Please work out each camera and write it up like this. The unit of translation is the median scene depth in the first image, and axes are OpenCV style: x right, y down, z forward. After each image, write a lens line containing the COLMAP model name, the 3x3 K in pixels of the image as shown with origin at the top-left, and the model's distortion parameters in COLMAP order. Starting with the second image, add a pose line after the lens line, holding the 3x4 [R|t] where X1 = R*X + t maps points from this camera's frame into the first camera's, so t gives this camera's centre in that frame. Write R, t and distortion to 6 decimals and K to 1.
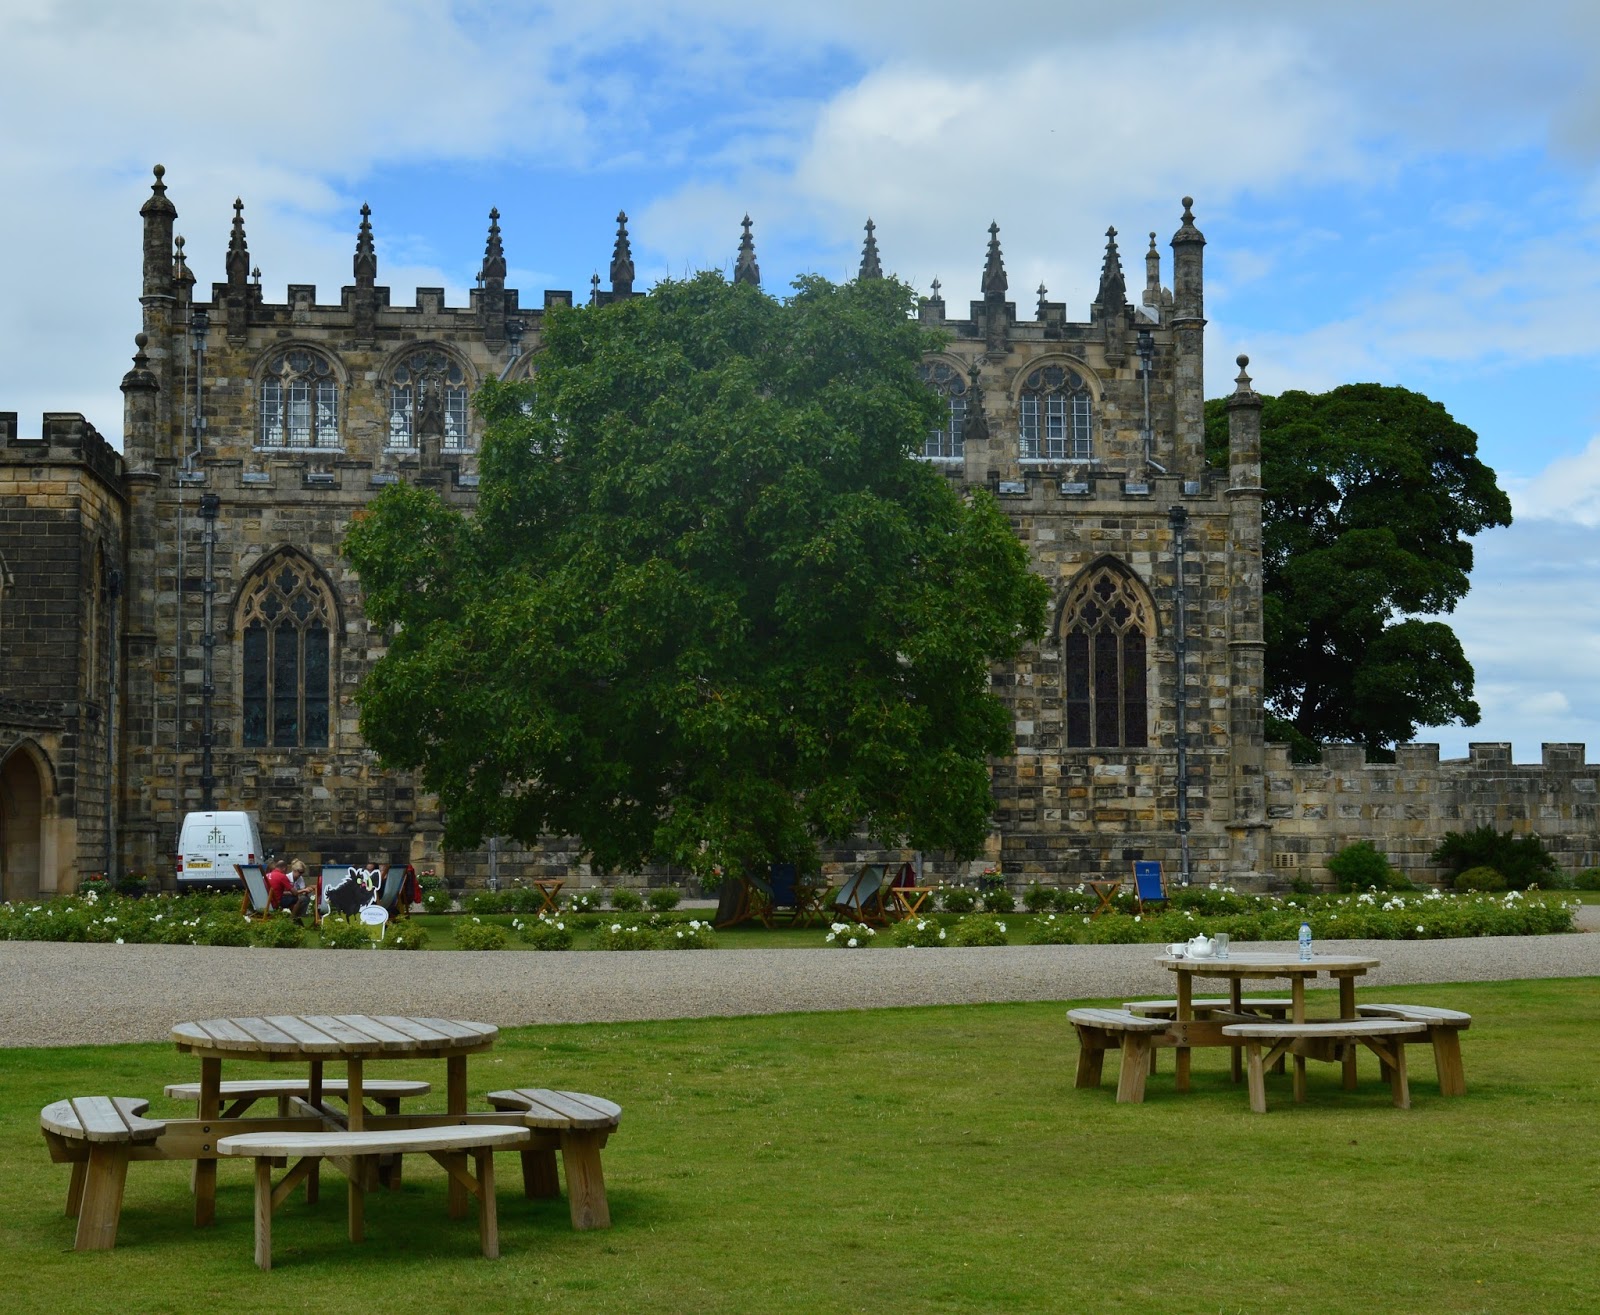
lens RADIAL K [[2670.8, 0, 800.0], [0, 2670.8, 657.5], [0, 0, 1]] dist [-0.126362, 0.025340]
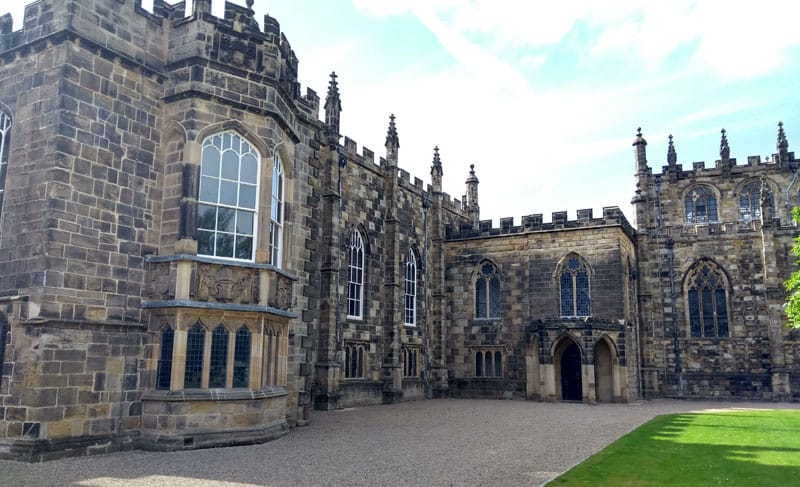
lens RADIAL K [[644.8, 0, 396.3], [0, 644.8, 256.3], [0, 0, 1]] dist [0.027262, -0.009354]
pose [[0.834774, -0.077028, -0.545178, -0.101253], [0.024592, 0.994394, -0.102842, 0.013658], [0.550044, 0.072443, 0.831988, 0.325356]]
